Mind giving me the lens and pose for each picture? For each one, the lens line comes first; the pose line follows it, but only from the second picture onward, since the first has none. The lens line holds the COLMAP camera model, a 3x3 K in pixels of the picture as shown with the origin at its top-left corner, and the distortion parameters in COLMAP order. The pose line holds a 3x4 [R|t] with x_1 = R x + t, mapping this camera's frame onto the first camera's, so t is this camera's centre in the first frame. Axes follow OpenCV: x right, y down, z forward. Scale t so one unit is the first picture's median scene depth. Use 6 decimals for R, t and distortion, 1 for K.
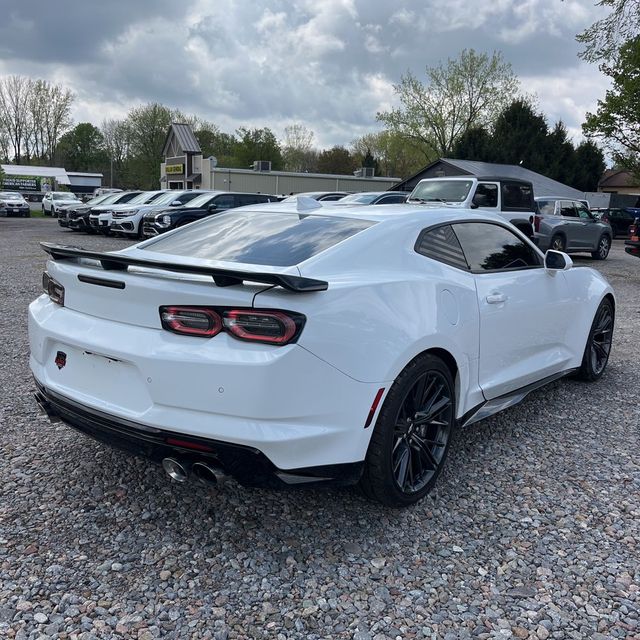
lens RADIAL K [[658.8, 0, 320.0], [0, 658.8, 320.0], [0, 0, 1]] dist [0.087988, -0.124167]
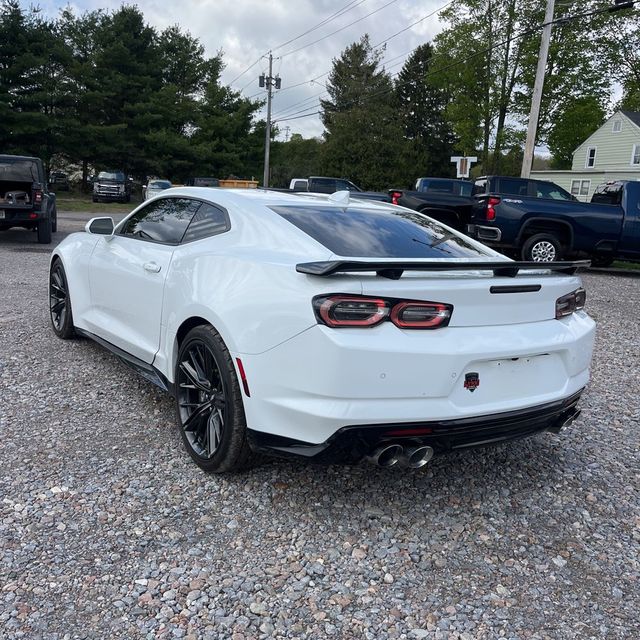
lens RADIAL K [[661.1, 0, 333.7], [0, 661.1, 318.3], [0, 0, 1]] dist [0.049114, -0.052923]
pose [[0.283215, -0.189540, 0.940140, -0.303688], [0.120247, 0.979559, 0.161263, -0.046644], [-0.951488, 0.067376, 0.300218, 0.210335]]
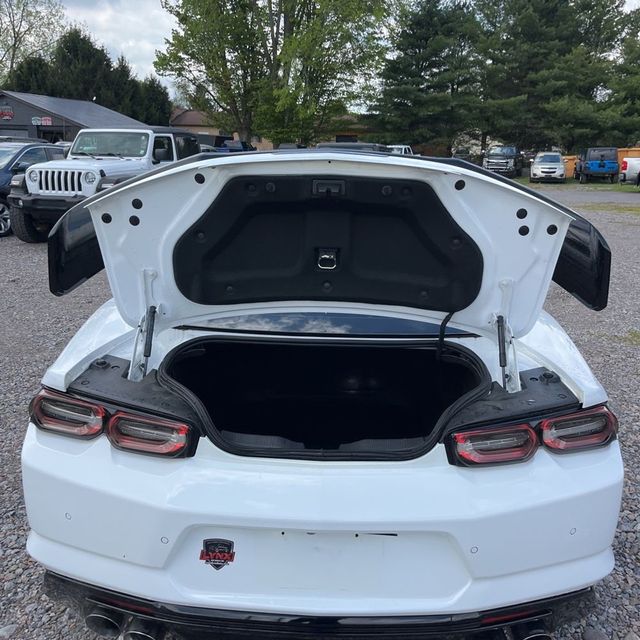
lens RADIAL K [[661.1, 0, 333.7], [0, 661.1, 318.3], [0, 0, 1]] dist [0.049114, -0.052923]
pose [[0.787965, -0.170885, 0.591531, -0.144292], [0.116163, 0.984721, 0.129735, -0.047758], [-0.604663, -0.033513, 0.795776, 0.113582]]
